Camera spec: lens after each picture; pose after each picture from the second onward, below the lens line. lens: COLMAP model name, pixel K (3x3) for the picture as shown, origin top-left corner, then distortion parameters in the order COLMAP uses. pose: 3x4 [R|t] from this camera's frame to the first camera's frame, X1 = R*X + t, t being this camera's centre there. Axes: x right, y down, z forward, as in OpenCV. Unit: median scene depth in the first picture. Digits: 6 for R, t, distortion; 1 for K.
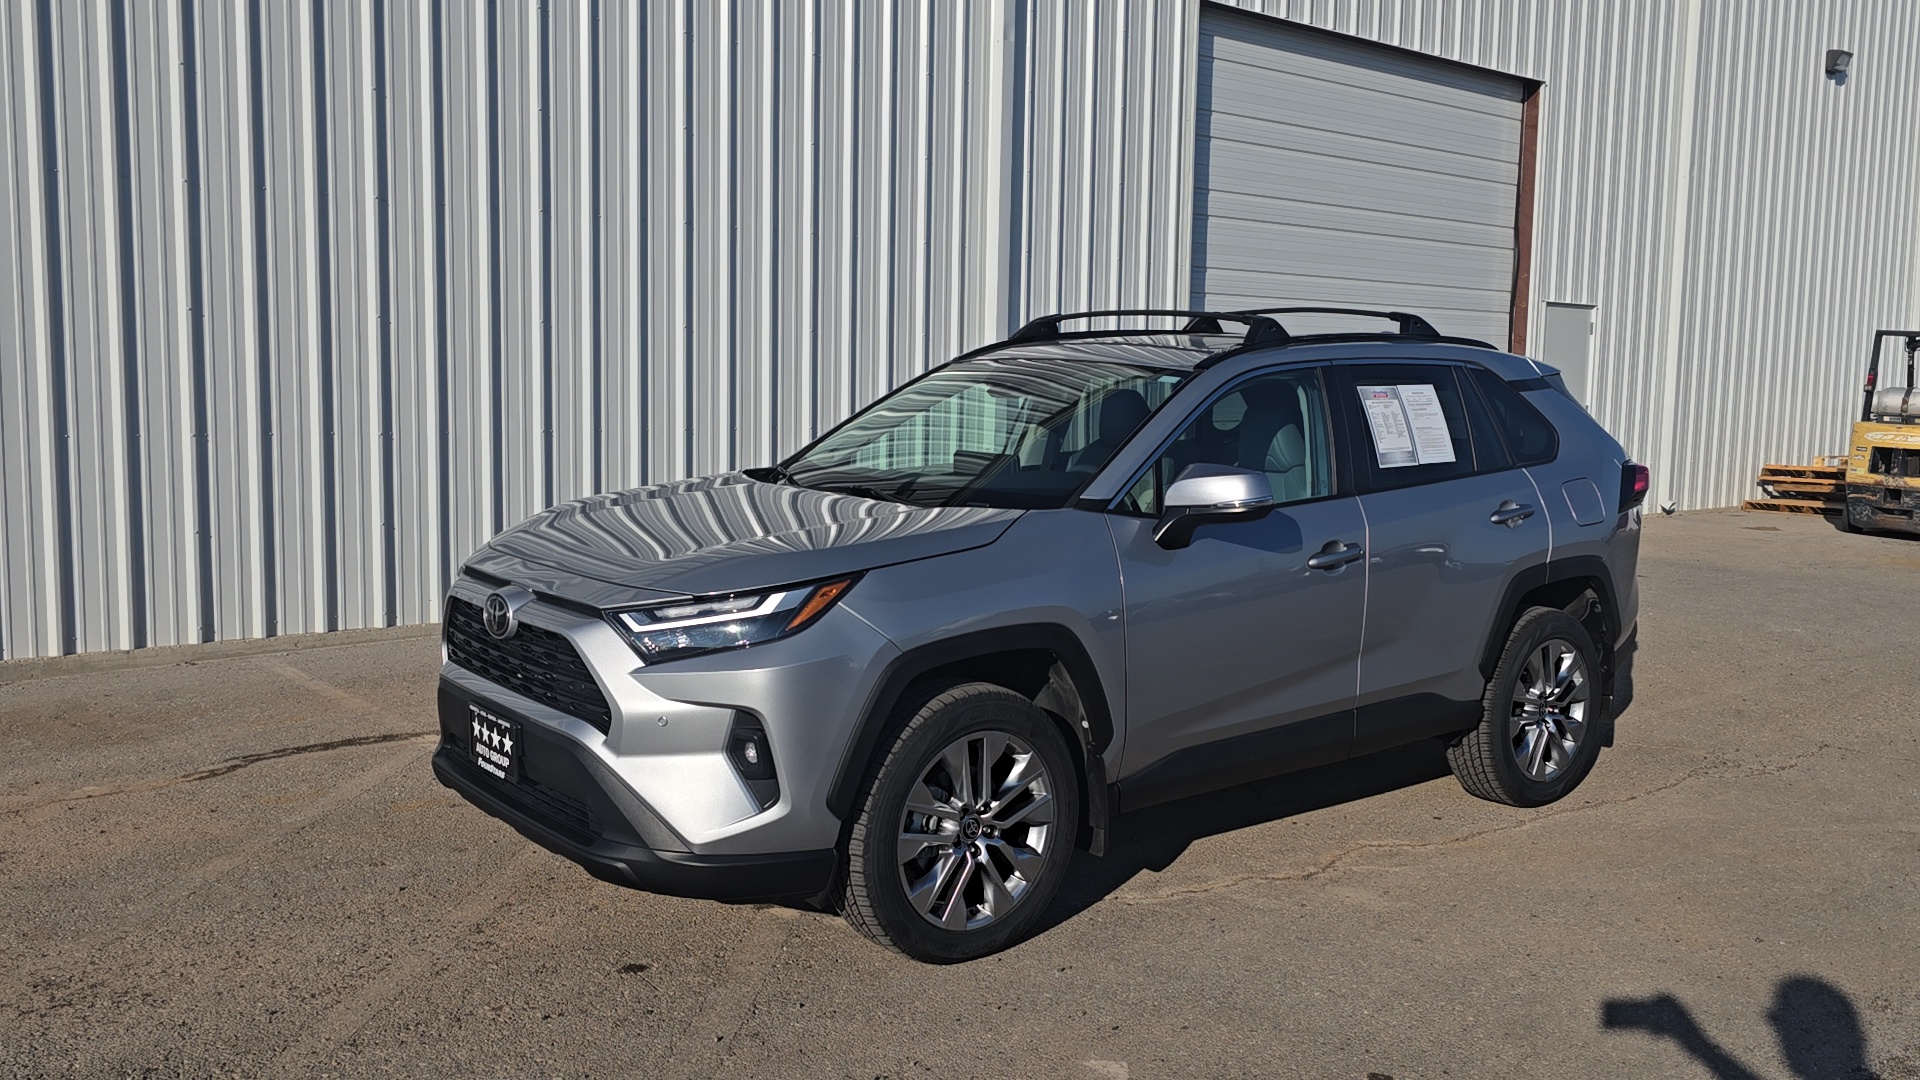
lens RADIAL K [[1595.7, 0, 947.0], [0, 1595.7, 534.6], [0, 0, 1]] dist [0.002851, -0.001691]
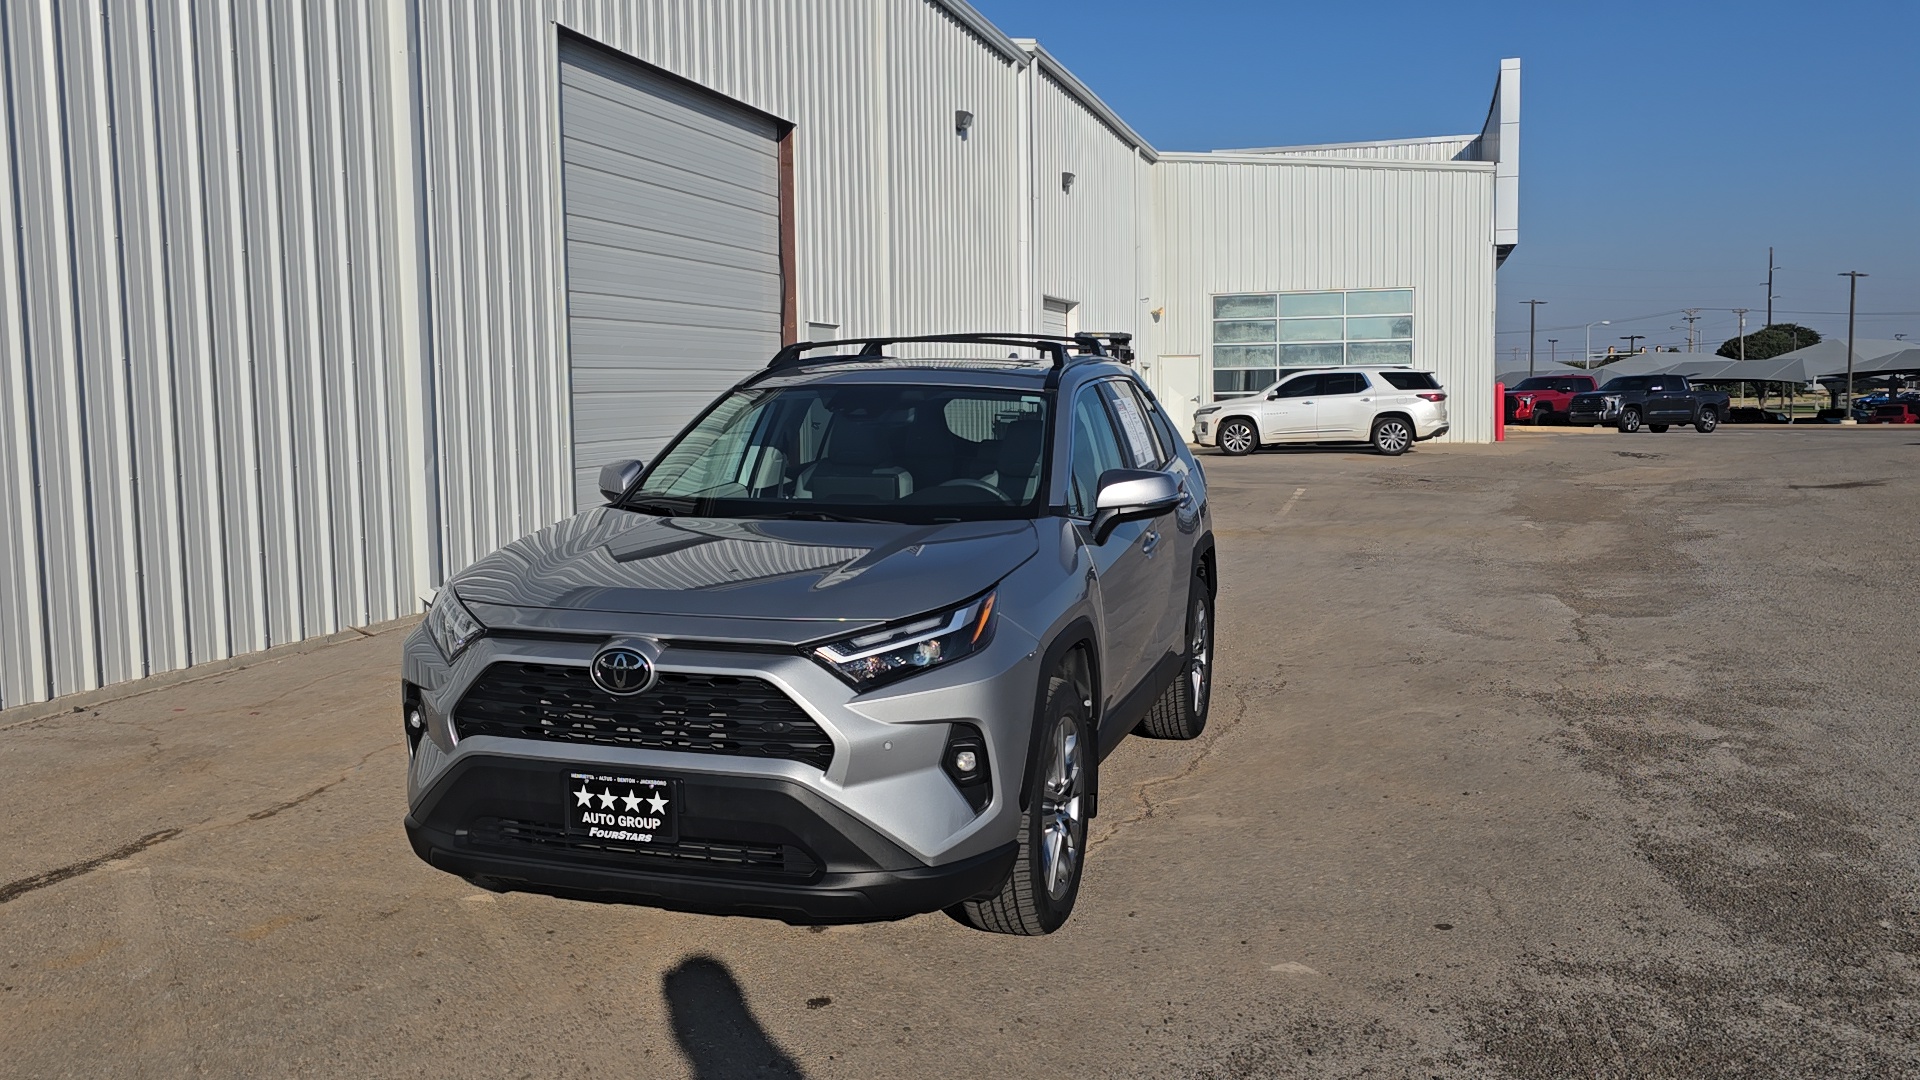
lens RADIAL K [[1595.7, 0, 947.0], [0, 1595.7, 534.6], [0, 0, 1]] dist [0.002851, -0.001691]
pose [[0.825941, -0.078194, 0.558307, -0.601629], [0.084004, 0.996348, 0.015270, -0.025844], [-0.557462, 0.034288, 0.829494, 0.105297]]
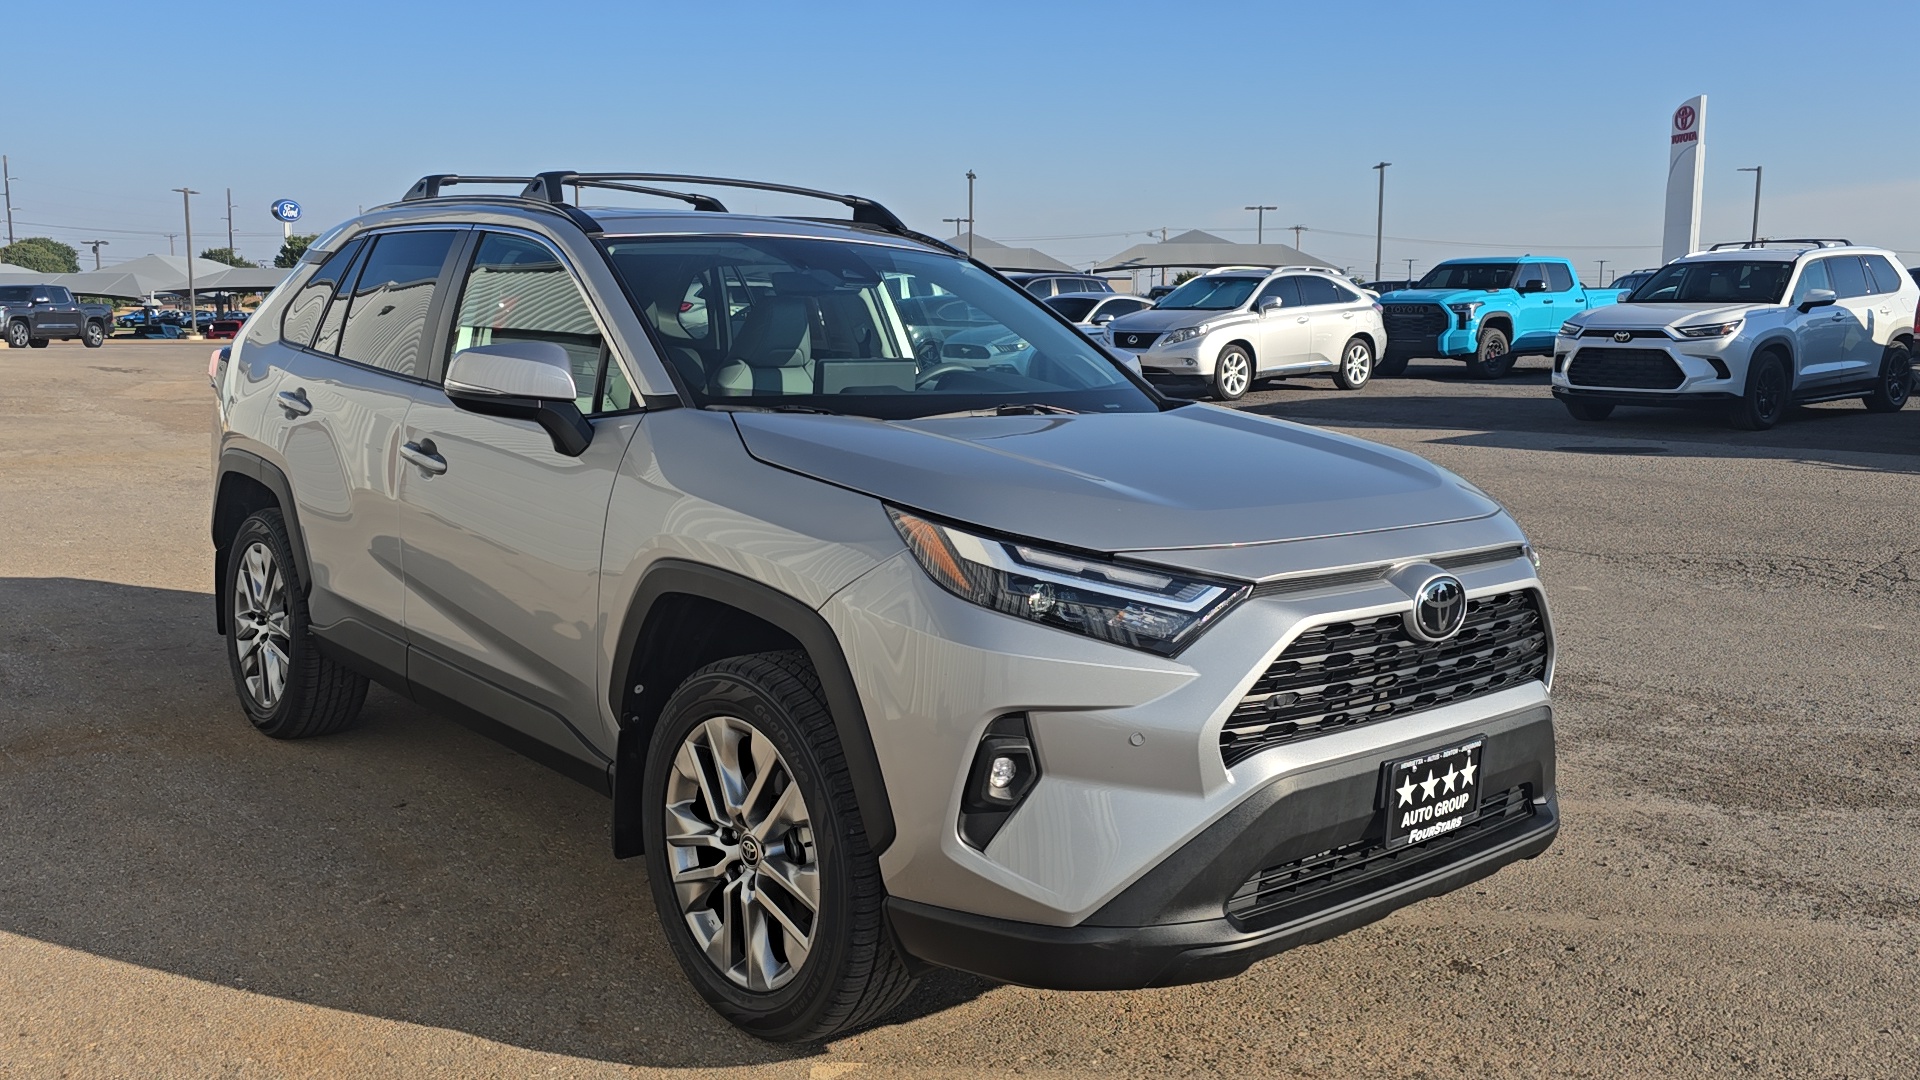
lens RADIAL K [[1590.4, 0, 960.0], [0, 1590.4, 540.0], [0, 0, 1]] dist [0.002649, -0.012517]
pose [[-0.056233, -0.161492, 0.985271, -0.881061], [0.088814, 0.982111, 0.166043, -0.103013], [-0.994460, 0.096843, -0.040884, 1.154812]]
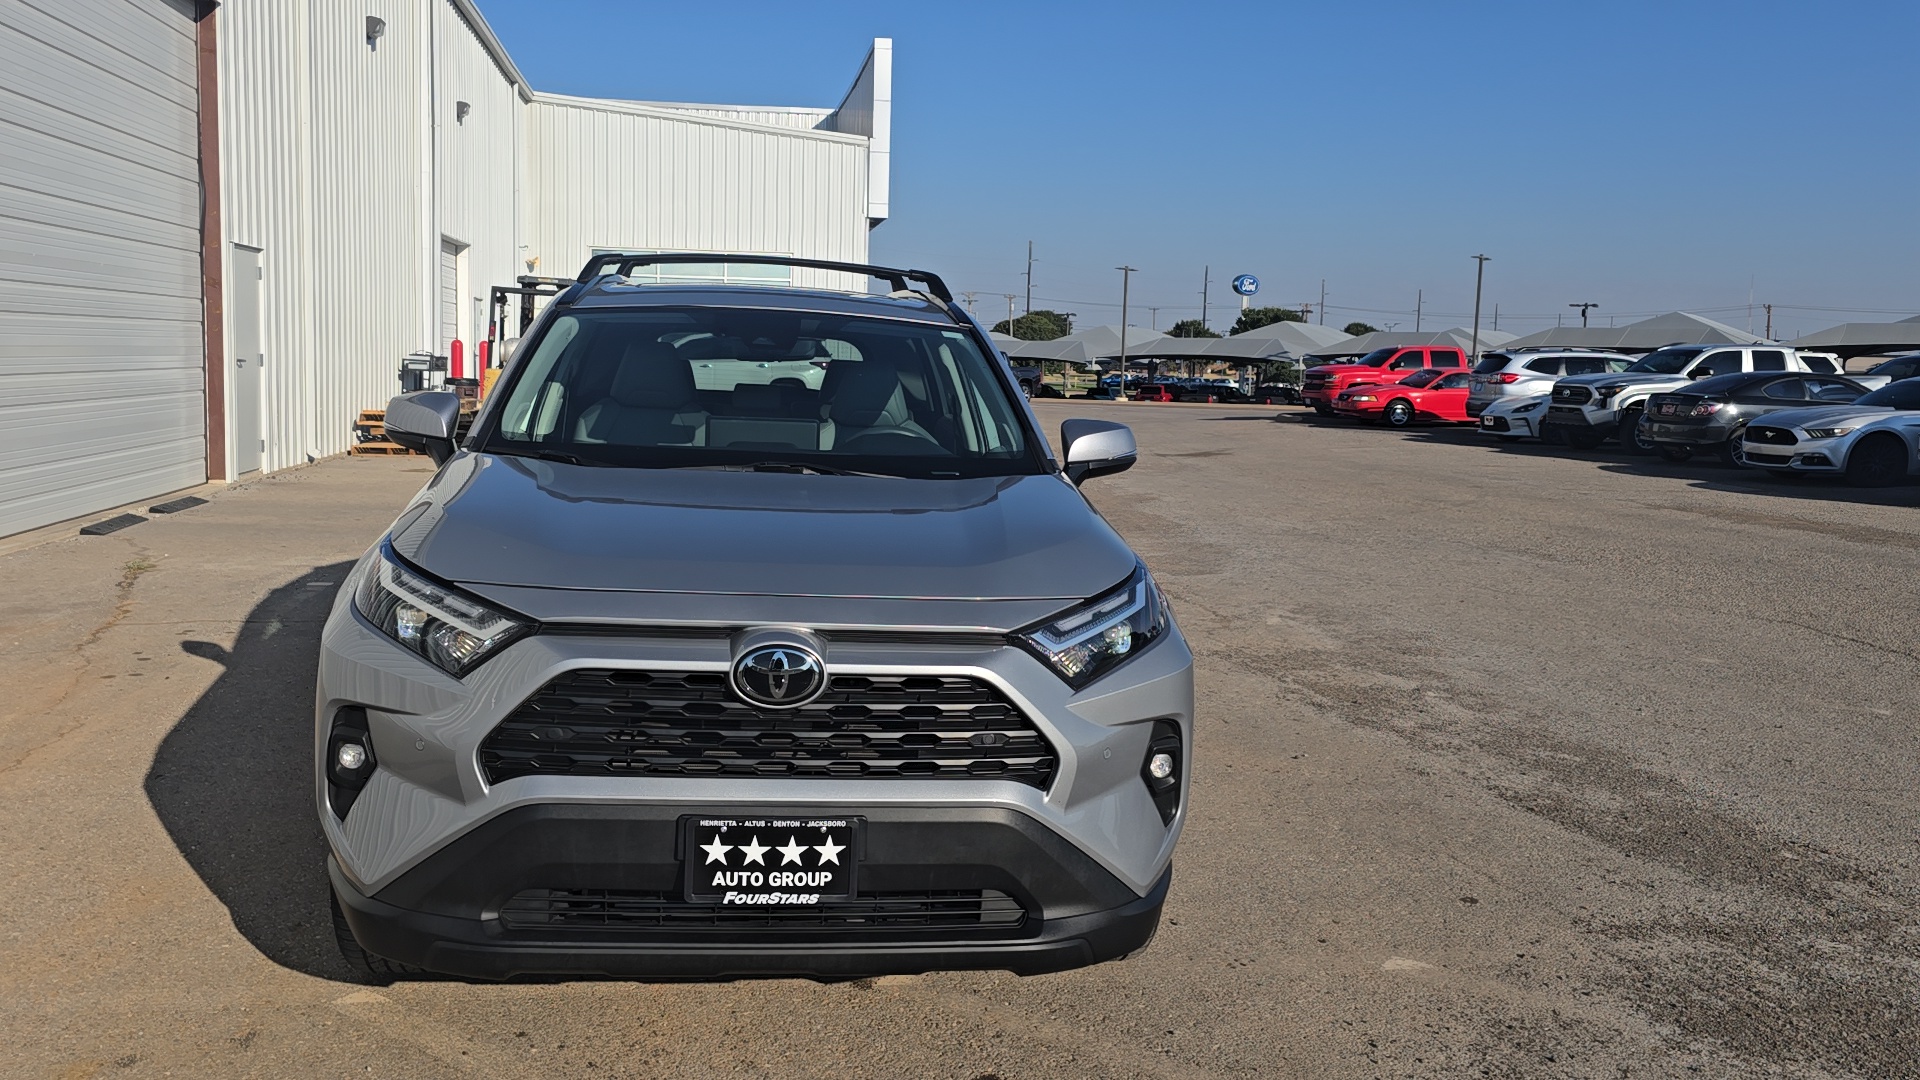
lens RADIAL K [[1595.7, 0, 947.0], [0, 1595.7, 534.6], [0, 0, 1]] dist [0.002851, -0.001691]
pose [[0.512604, -0.096410, 0.853195, -0.773145], [0.066922, 0.995139, 0.072243, -0.050944], [-0.856013, 0.020065, 0.516565, 0.546631]]
